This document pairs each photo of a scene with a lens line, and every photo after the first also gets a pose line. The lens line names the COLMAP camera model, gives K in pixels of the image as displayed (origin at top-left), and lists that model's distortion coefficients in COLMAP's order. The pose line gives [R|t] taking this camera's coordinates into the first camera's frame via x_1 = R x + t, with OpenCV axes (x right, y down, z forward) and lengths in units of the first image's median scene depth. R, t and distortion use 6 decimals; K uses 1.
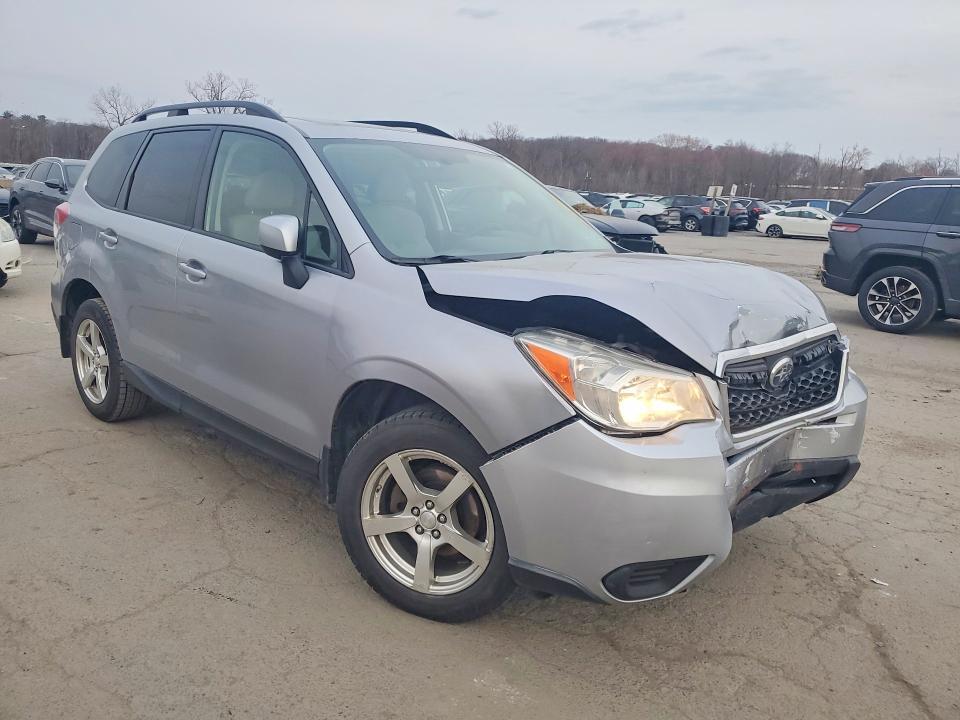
lens RADIAL K [[743.3, 0, 474.0], [0, 743.3, 359.0], [0, 0, 1]] dist [0.000115, 0.006267]
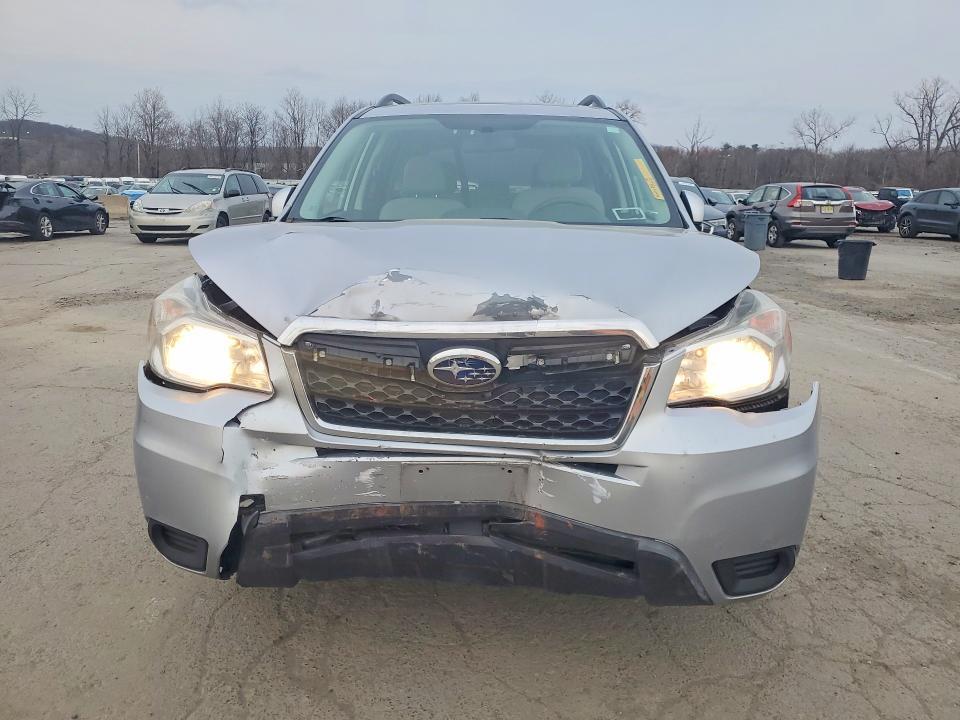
lens RADIAL K [[743.3, 0, 474.0], [0, 743.3, 359.0], [0, 0, 1]] dist [0.000115, 0.006267]
pose [[0.648585, 0.123234, -0.751100, 0.896983], [-0.143332, 0.988926, 0.038486, -0.018525], [0.747525, 0.082695, 0.659066, 0.503534]]
